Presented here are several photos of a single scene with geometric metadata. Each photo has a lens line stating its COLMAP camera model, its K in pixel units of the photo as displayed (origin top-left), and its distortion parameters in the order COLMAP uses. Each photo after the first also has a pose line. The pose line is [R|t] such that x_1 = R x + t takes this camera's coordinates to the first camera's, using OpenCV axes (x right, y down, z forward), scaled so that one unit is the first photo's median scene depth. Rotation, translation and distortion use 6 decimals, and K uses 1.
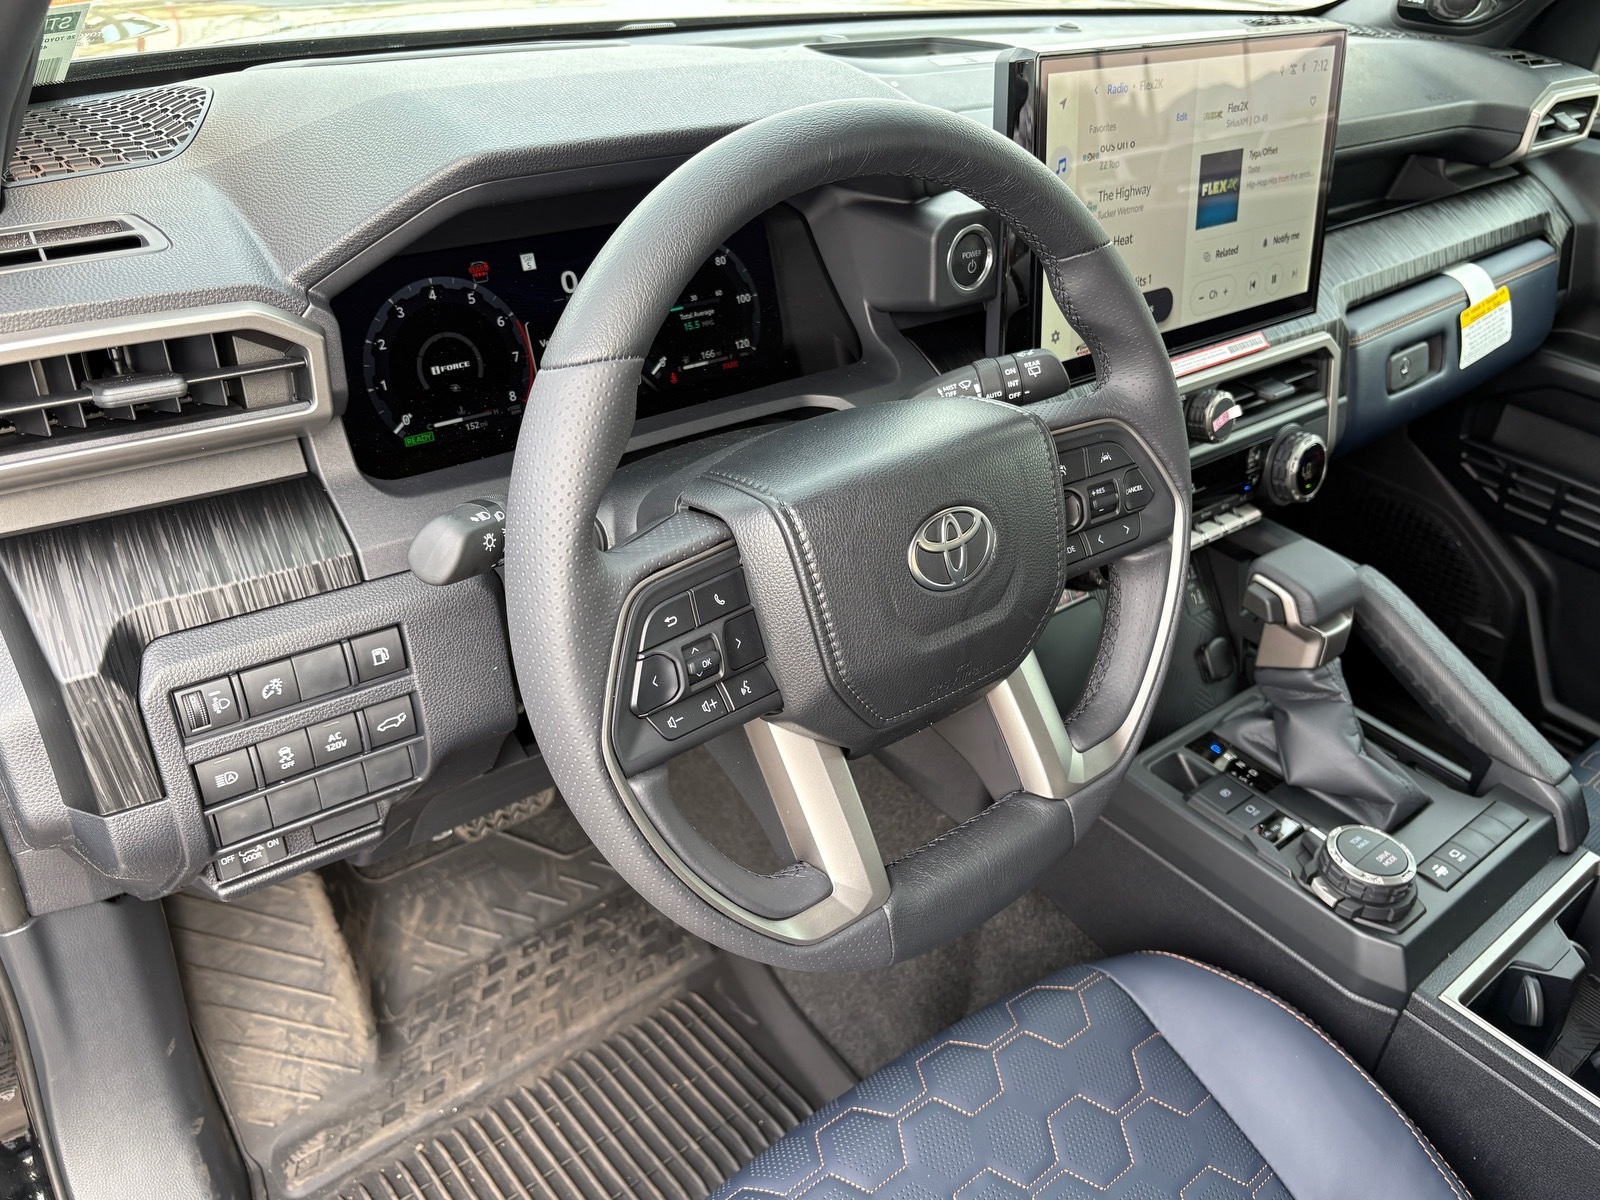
lens RADIAL K [[1248.0, 0, 800.9], [0, 1248.0, 602.0], [0, 0, 1]] dist [0.034111, -0.029603]
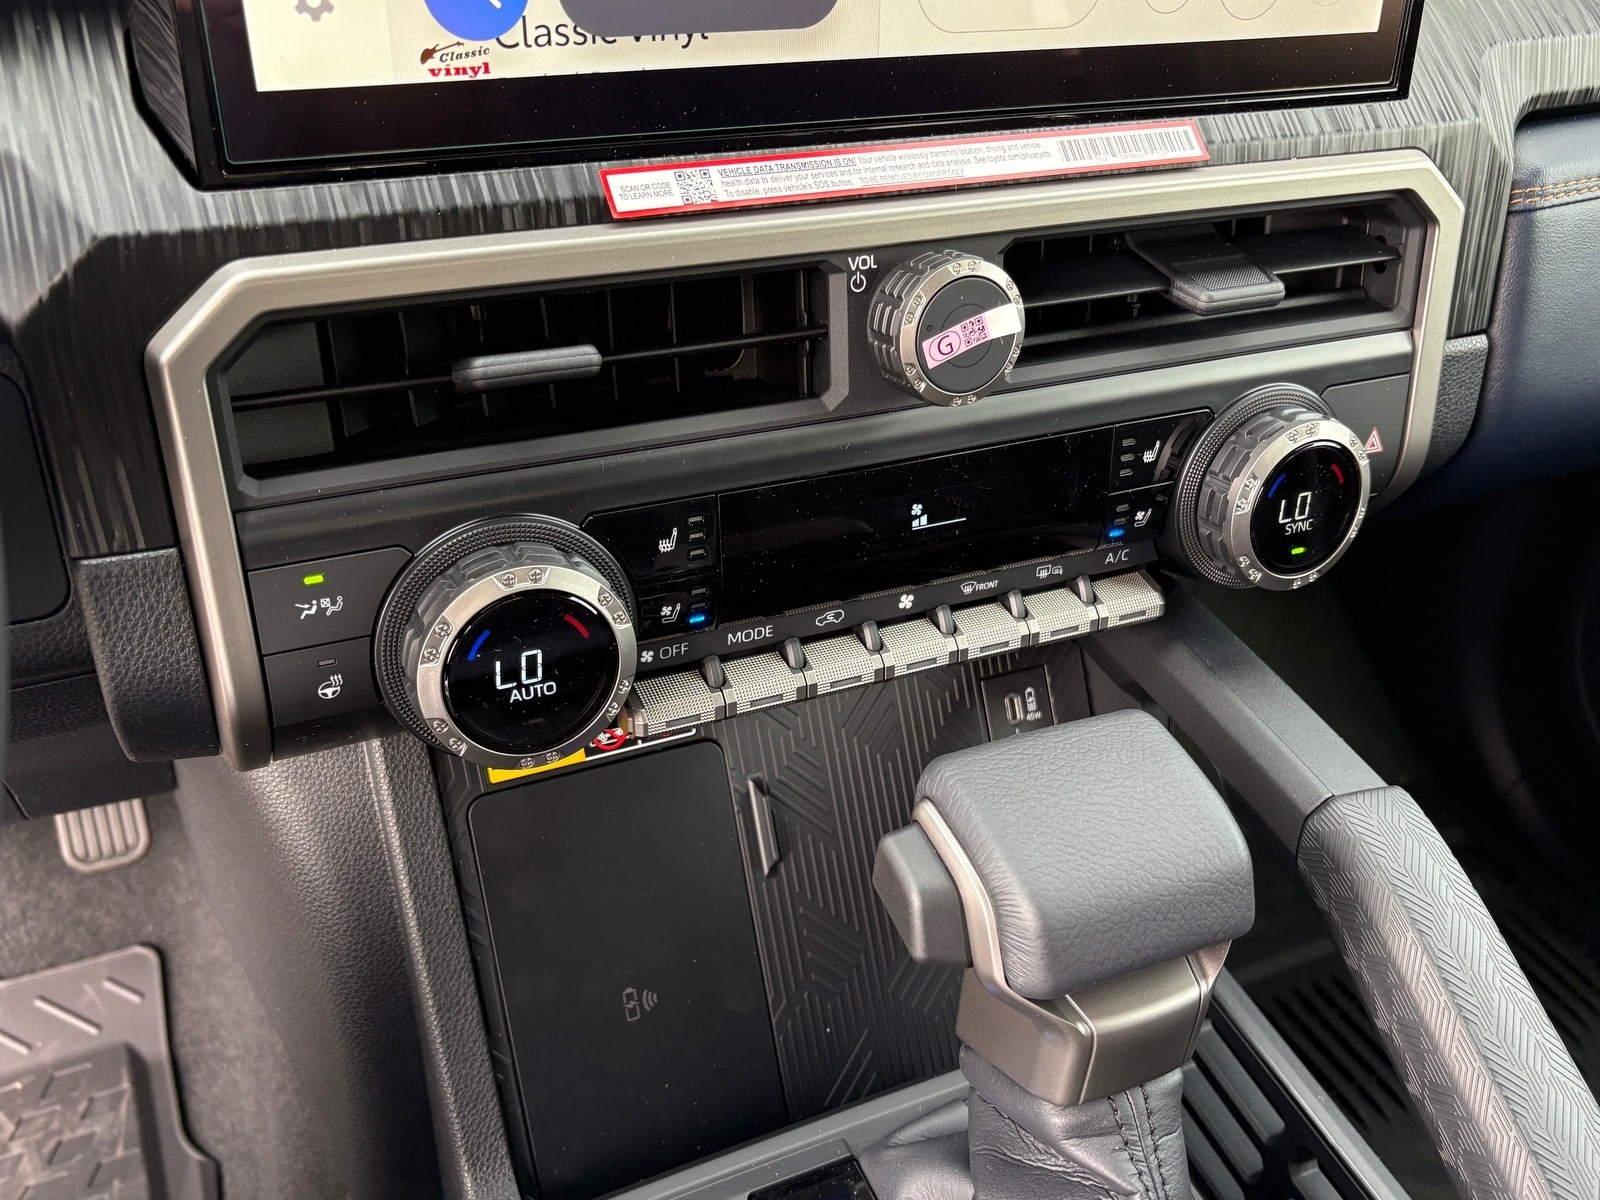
lens RADIAL K [[1488.5, 0, 806.8], [0, 1488.5, 602.8], [0, 0, 1]] dist [0.011468, 0.000000]
pose [[0.970162, 0.158693, -0.183311, 0.411566], [-0.149851, 0.986812, 0.061210, -0.098380], [0.190607, -0.031914, 0.981147, 0.626069]]
